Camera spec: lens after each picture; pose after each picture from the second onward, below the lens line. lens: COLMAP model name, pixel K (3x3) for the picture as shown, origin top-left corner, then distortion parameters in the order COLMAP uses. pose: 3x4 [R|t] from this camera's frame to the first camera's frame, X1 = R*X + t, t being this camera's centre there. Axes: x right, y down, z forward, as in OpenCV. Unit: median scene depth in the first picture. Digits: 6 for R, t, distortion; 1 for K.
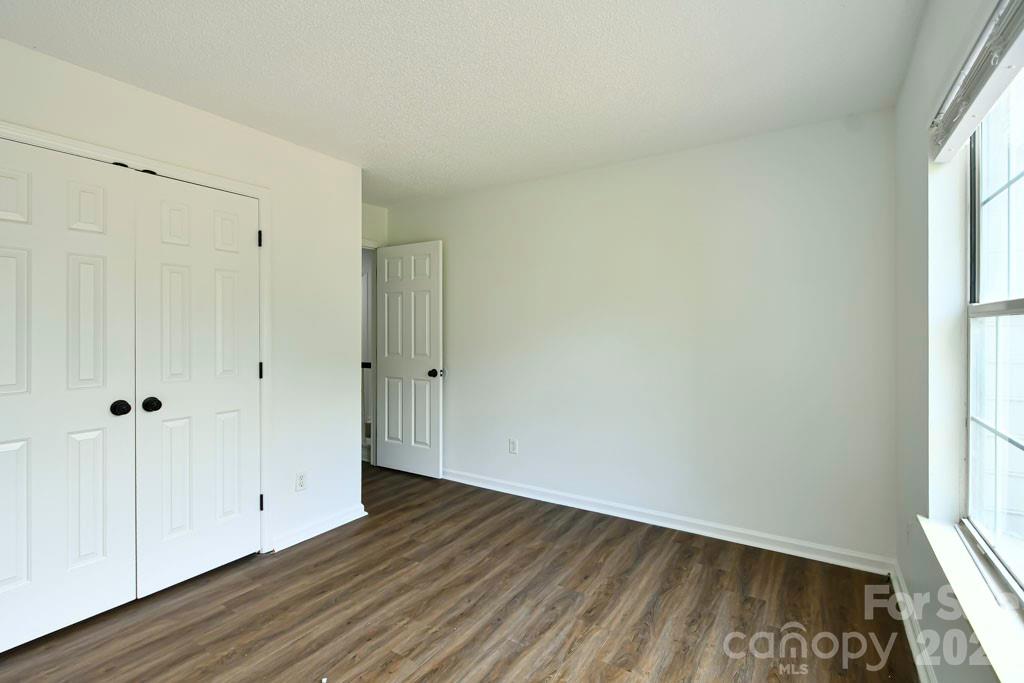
lens RADIAL K [[479.1, 0, 508.4], [0, 479.1, 333.1], [0, 0, 1]] dist [0.000372, -0.000572]
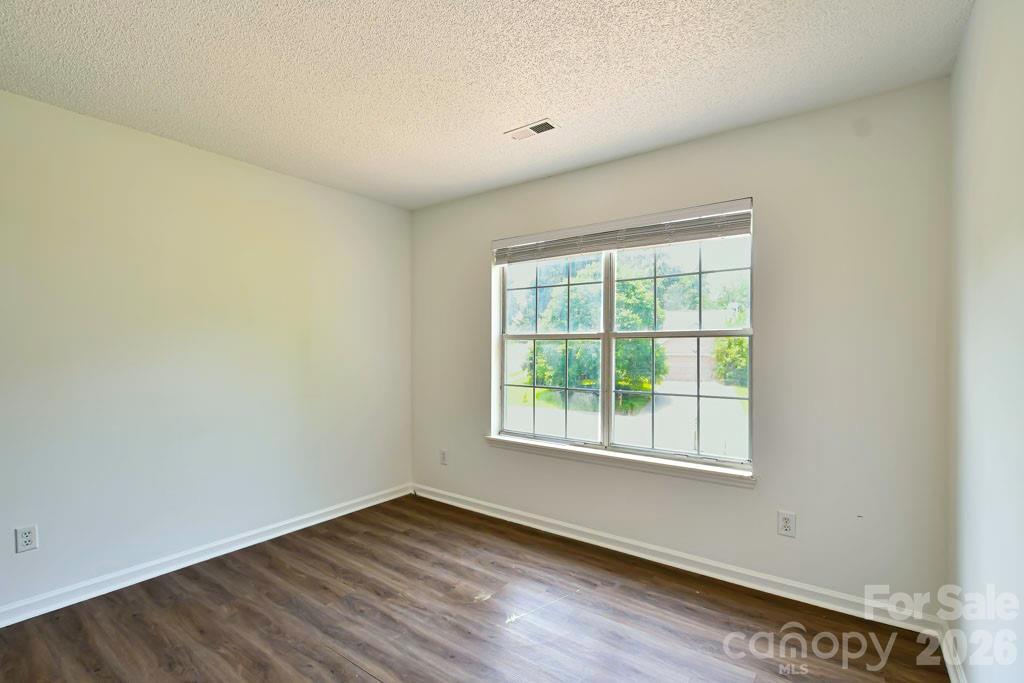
lens RADIAL K [[479.1, 0, 508.2], [0, 479.1, 345.0], [0, 0, 1]] dist [0.000372, -0.000572]
pose [[0.058470, 0.001465, 0.998288, -0.835917], [0.004628, 0.999988, -0.001738, -0.002343], [-0.998278, 0.004722, 0.058463, 0.554169]]
